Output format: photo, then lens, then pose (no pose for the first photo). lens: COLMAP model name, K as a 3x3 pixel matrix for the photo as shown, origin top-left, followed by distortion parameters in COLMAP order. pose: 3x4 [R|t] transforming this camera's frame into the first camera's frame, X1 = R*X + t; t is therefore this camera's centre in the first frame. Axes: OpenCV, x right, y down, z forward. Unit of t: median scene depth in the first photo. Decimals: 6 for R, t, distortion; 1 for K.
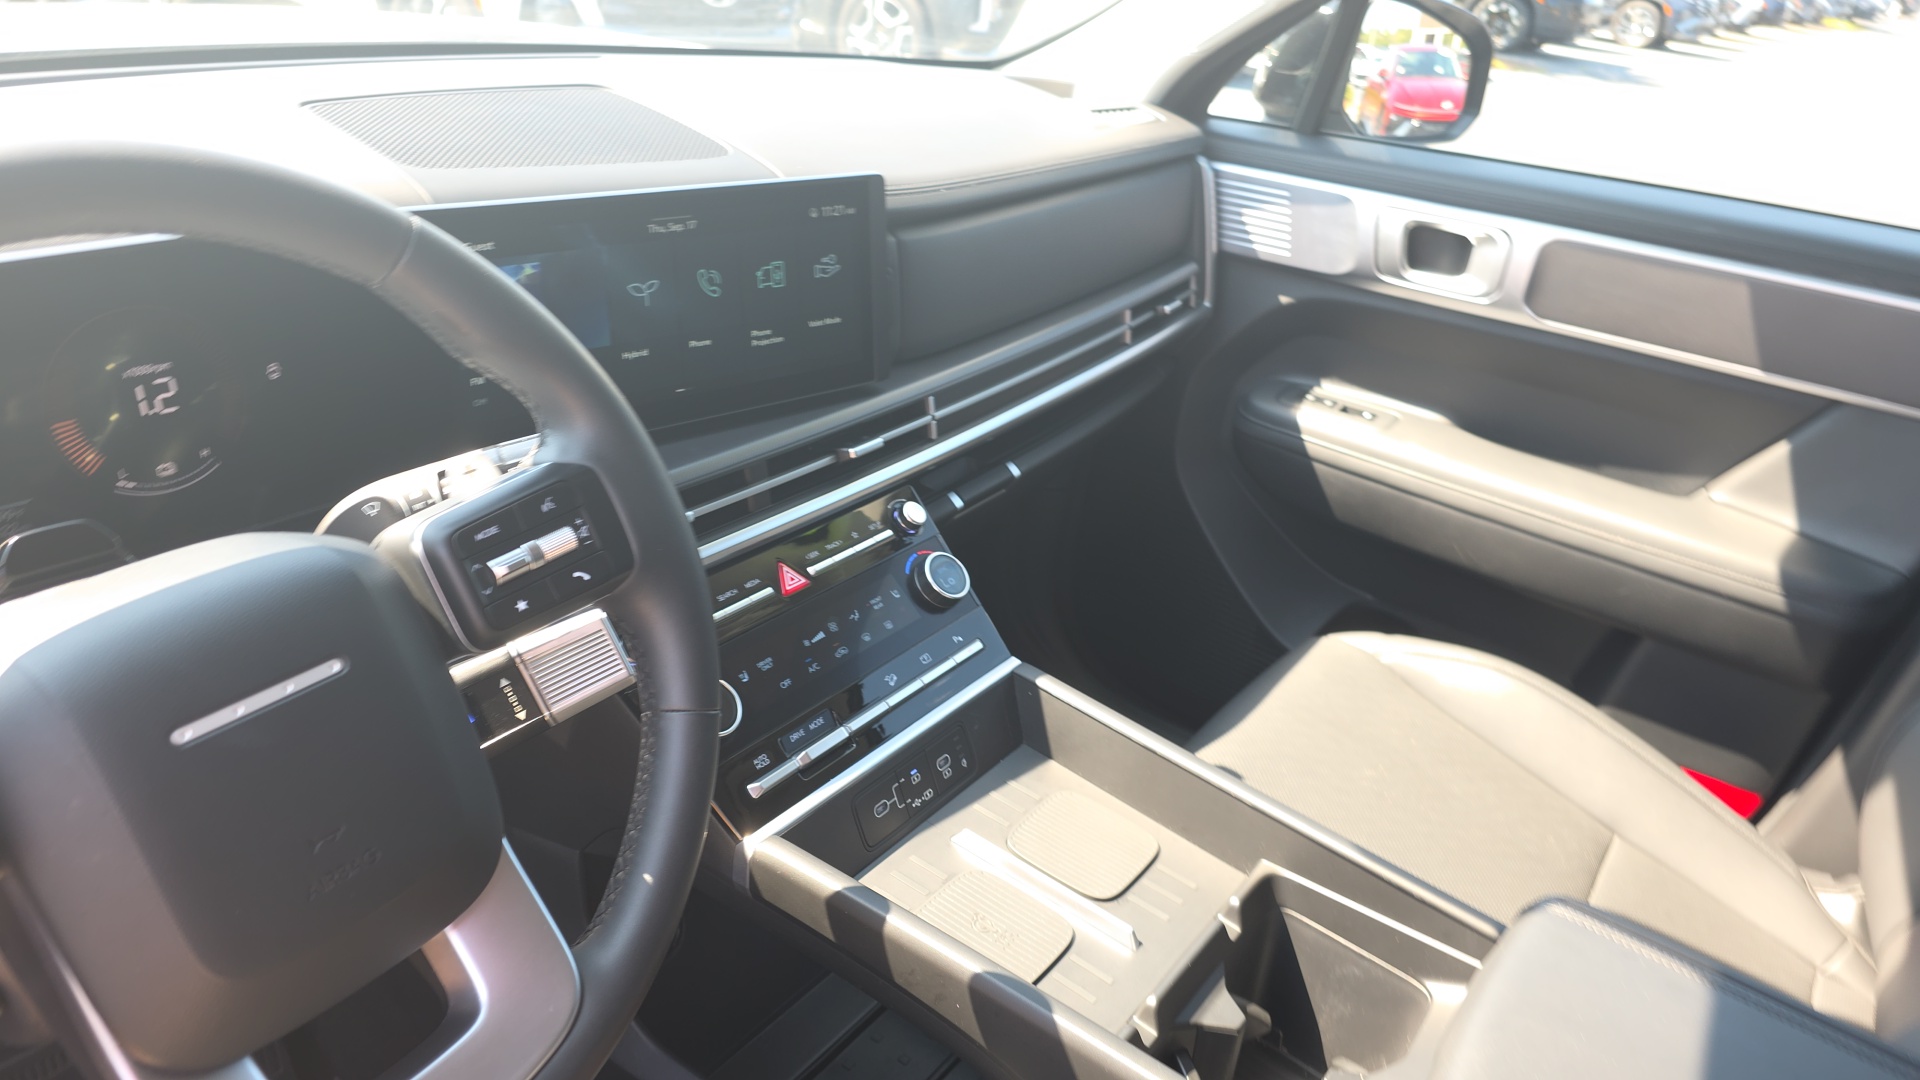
lens RADIAL K [[1294.0, 0, 960.0], [0, 1294.0, 540.0], [0, 0, 1]] dist [0.032871, -0.054000]
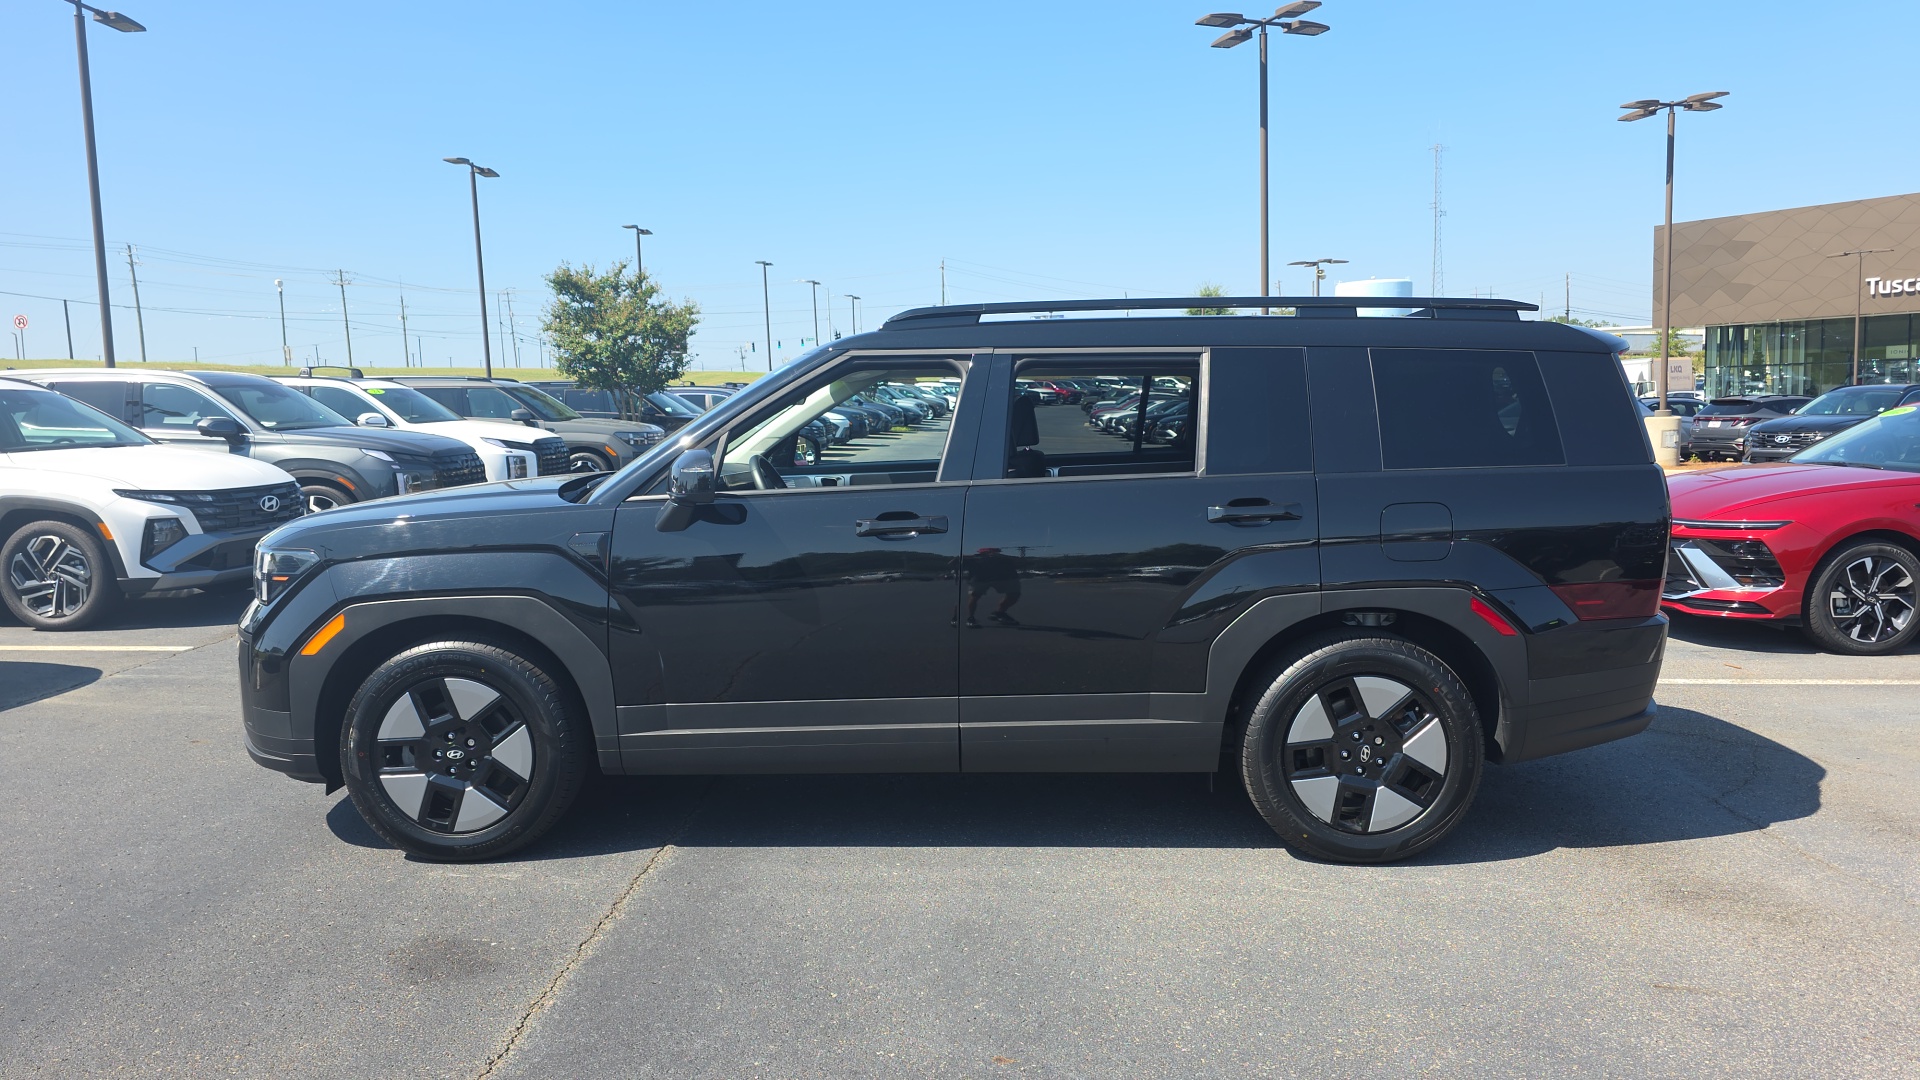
lens RADIAL K [[1266.8, 0, 937.0], [0, 1266.8, 543.4], [0, 0, 1]] dist [0.078664, -0.090484]
pose [[0.821406, -0.175744, 0.542592, -2.480077], [0.342566, 0.912647, -0.222990, 1.525599], [-0.456006, 0.369039, 0.809857, -3.777752]]
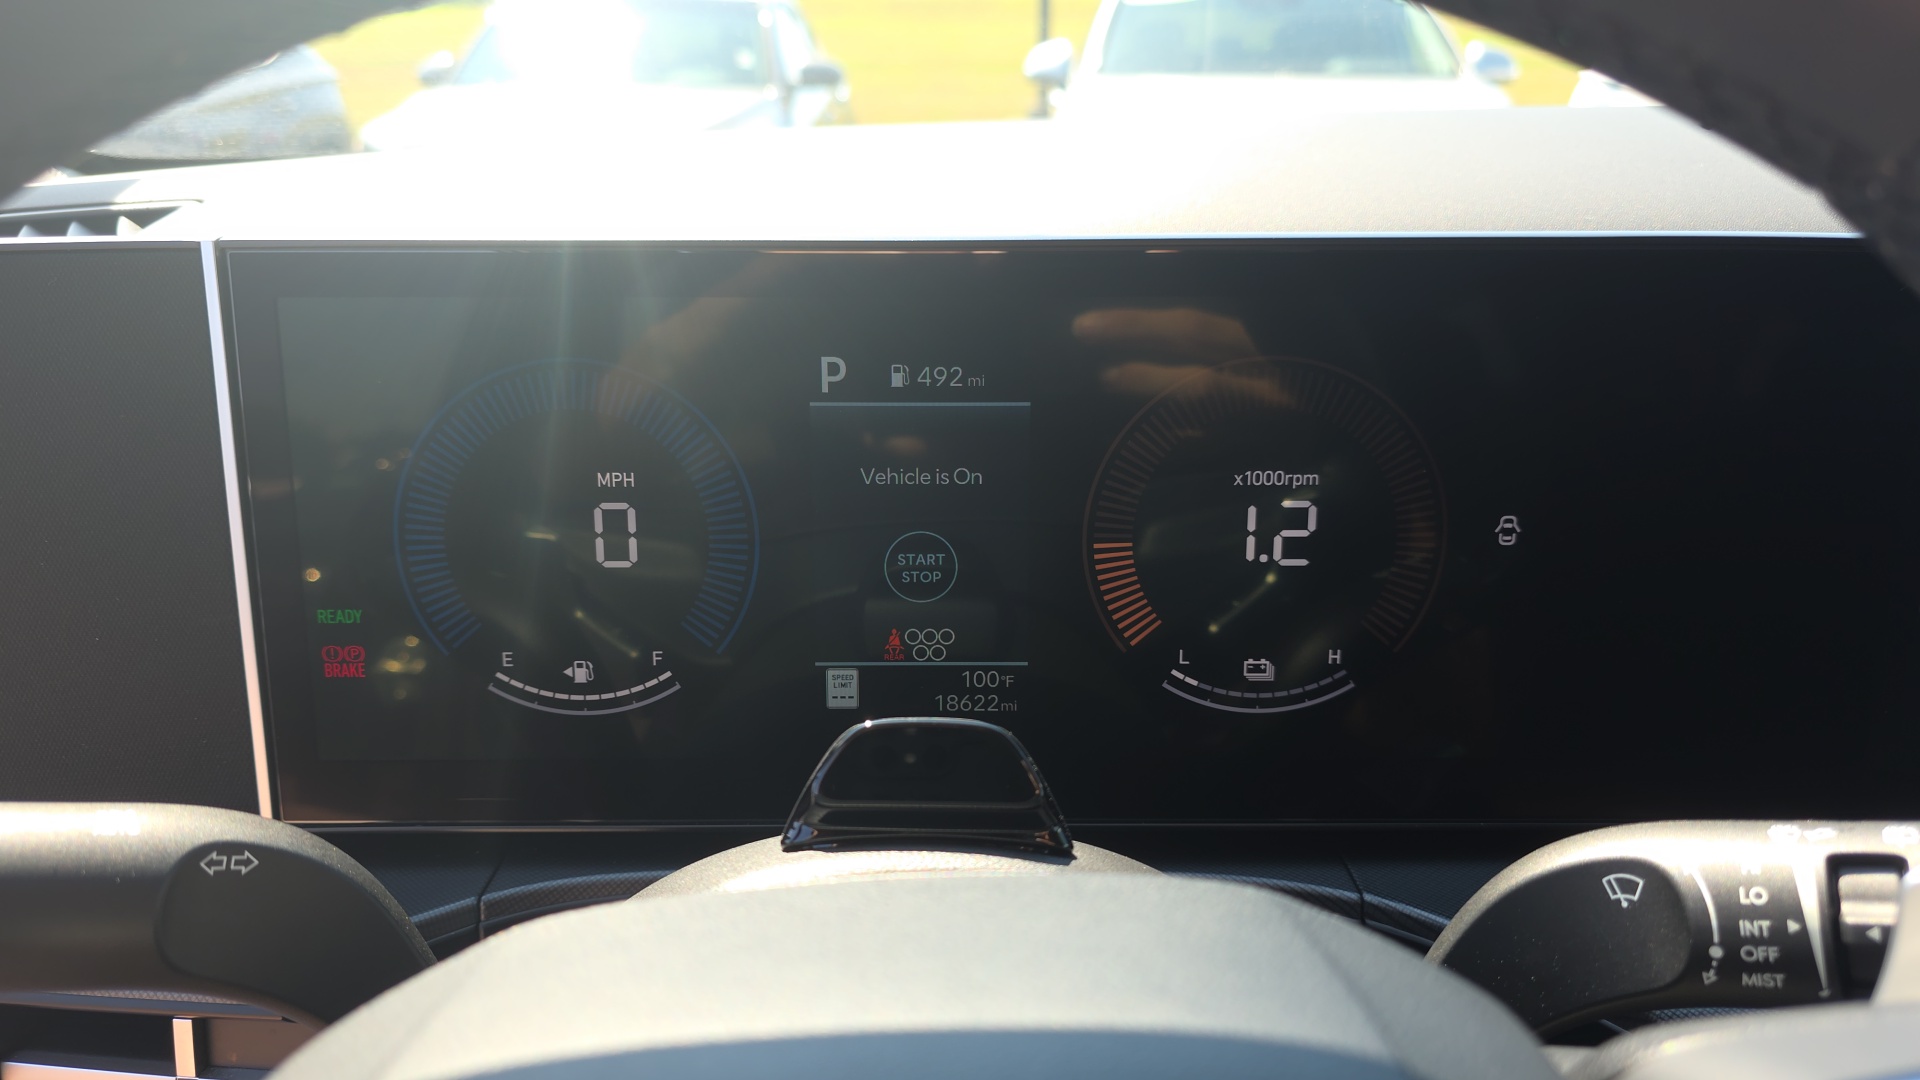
lens RADIAL K [[1348.0, 0, 937.6], [0, 1348.0, 534.9], [0, 0, 1]] dist [0.040330, -0.075023]
pose [[0.583902, 0.154450, -0.796997, -0.163352], [-0.303991, 0.951907, -0.038241, -0.028830], [0.752761, 0.264609, 0.602772, 0.352507]]
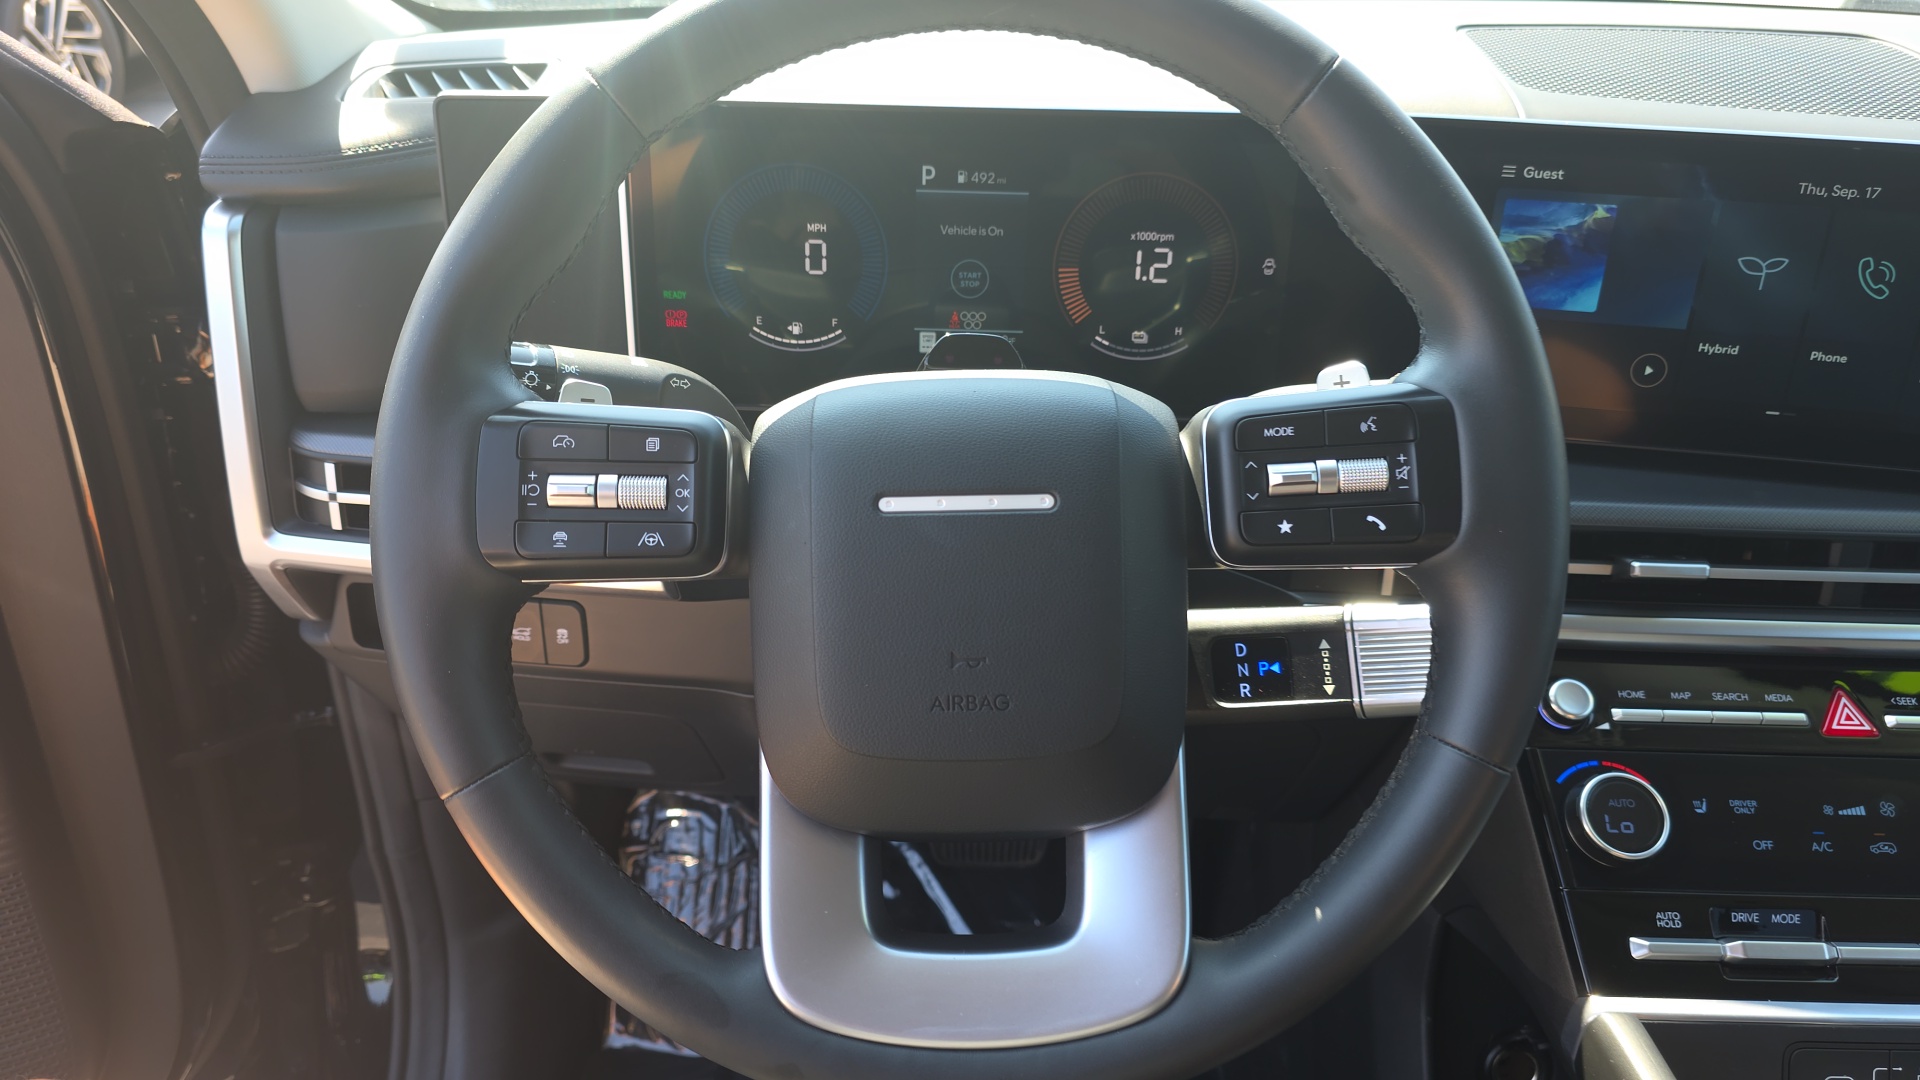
lens RADIAL K [[1316.2, 0, 951.6], [0, 1316.2, 534.4], [0, 0, 1]] dist [0.051032, -0.061087]
pose [[0.573680, 0.293812, -0.764569, 0.097206], [-0.330877, 0.937026, 0.111817, 0.016270], [0.749274, 0.188831, 0.634769, 0.157948]]
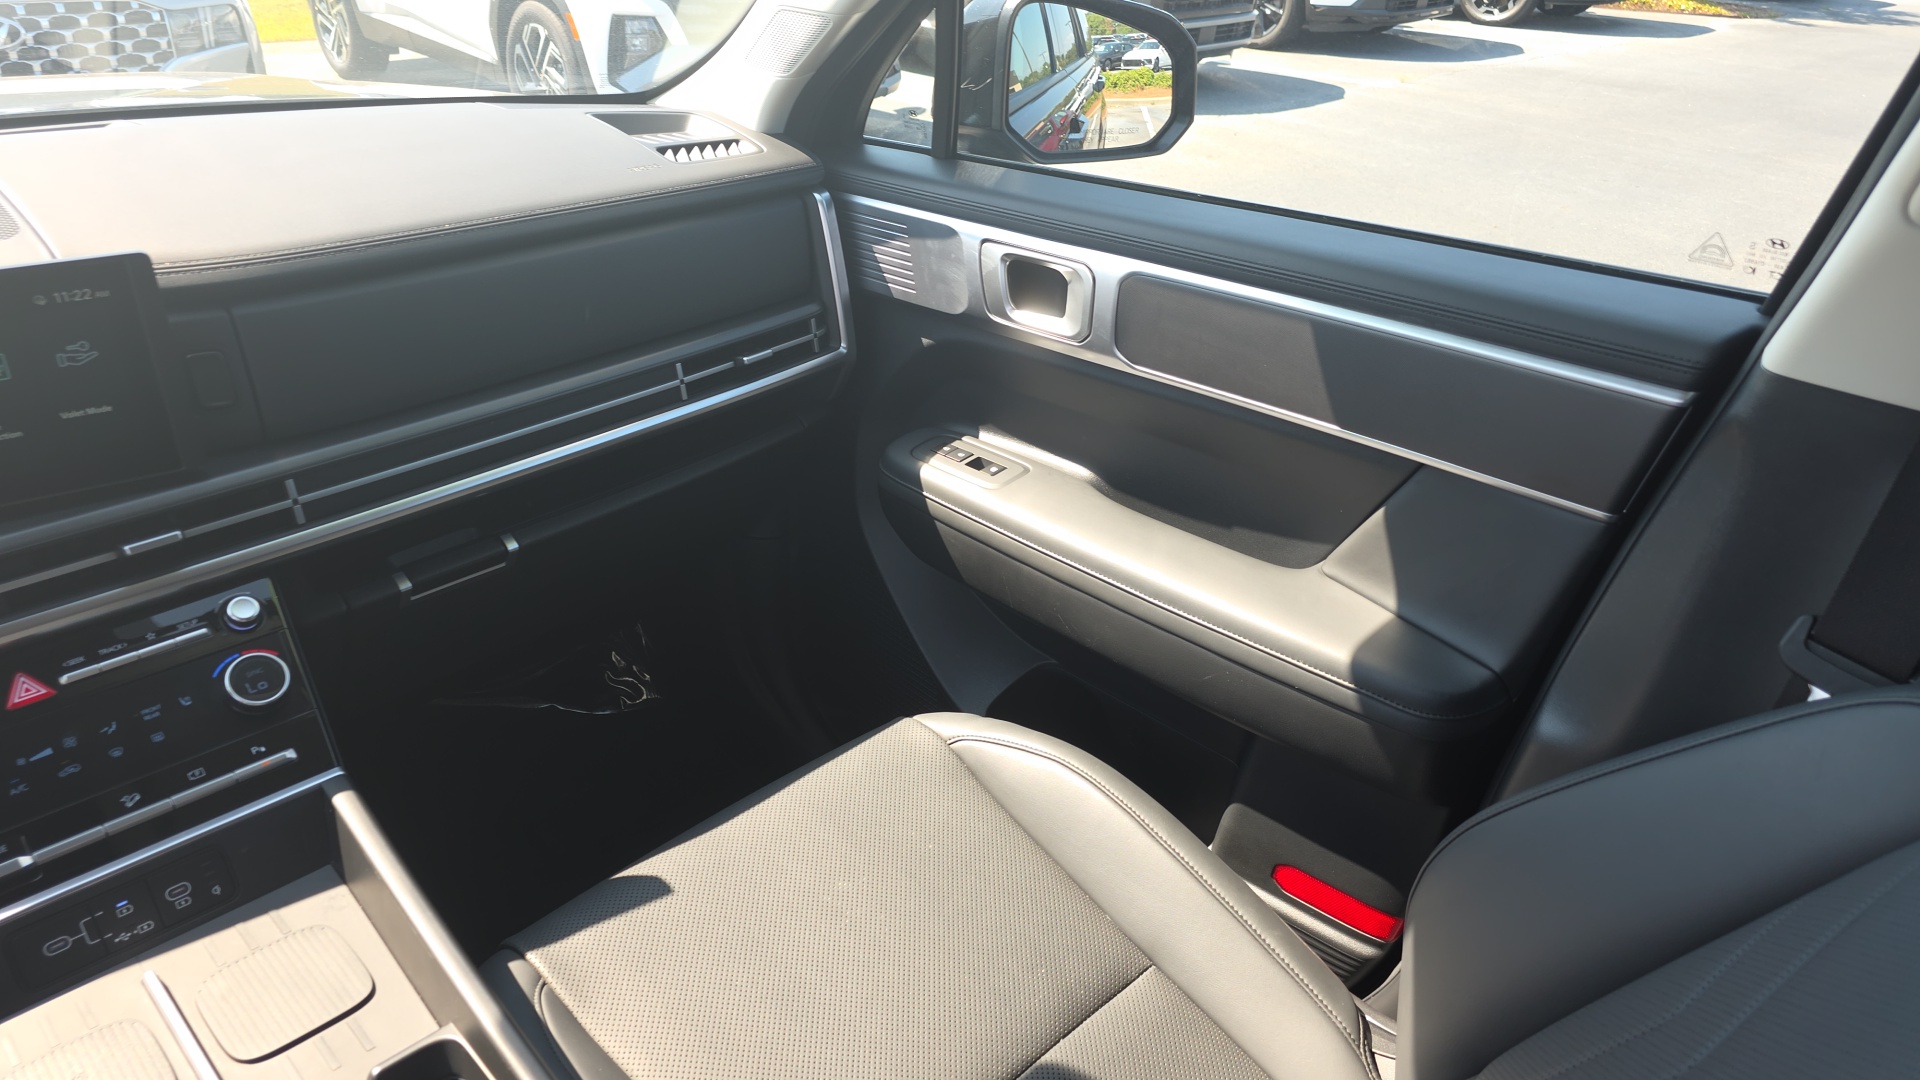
lens RADIAL K [[1289.3, 0, 929.2], [0, 1289.3, 534.1], [0, 0, 1]] dist [0.059518, -0.060525]
pose [[0.984601, -0.000826, -0.174814, 0.613274], [0.001042, 0.999999, 0.001143, -0.074835], [0.174813, -0.001307, 0.984601, 0.162691]]
